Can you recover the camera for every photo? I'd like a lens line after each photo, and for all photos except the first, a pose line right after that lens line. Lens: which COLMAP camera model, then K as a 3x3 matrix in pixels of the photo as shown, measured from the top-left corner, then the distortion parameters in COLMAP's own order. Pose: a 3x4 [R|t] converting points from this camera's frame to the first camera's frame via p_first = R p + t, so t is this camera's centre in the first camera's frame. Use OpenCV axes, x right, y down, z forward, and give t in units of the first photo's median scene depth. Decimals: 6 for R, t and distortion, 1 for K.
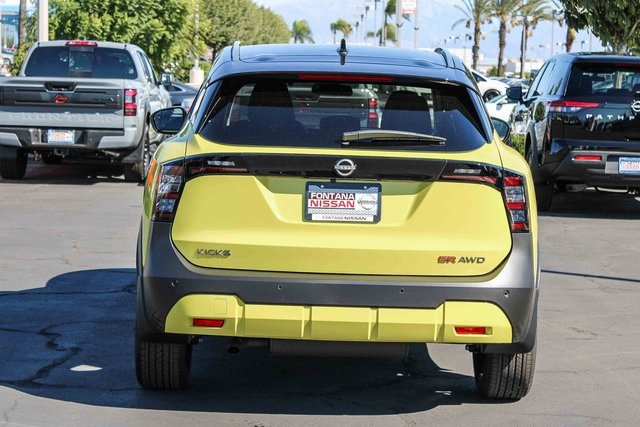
lens RADIAL K [[1499.9, 0, 318.9], [0, 1499.9, 211.2], [0, 0, 1]] dist [0.041402, 0.000000]
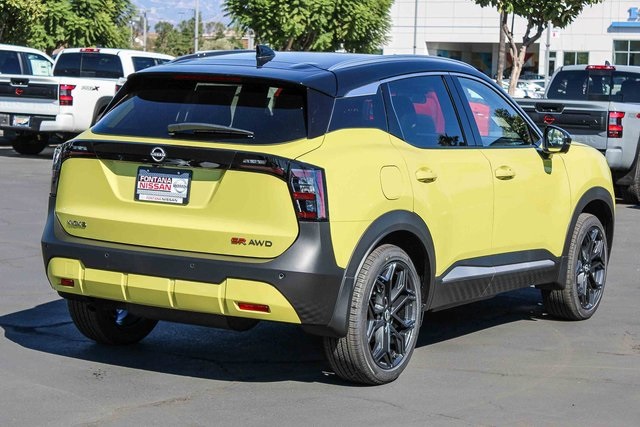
lens RADIAL K [[1499.9, 0, 321.1], [0, 1499.9, 215.8], [0, 0, 1]] dist [0.041402, 0.000000]
pose [[0.858667, 0.050859, -0.510005, 0.703076], [-0.060713, 0.998152, -0.002682, 0.012930], [0.508925, 0.033267, 0.860168, 0.079285]]
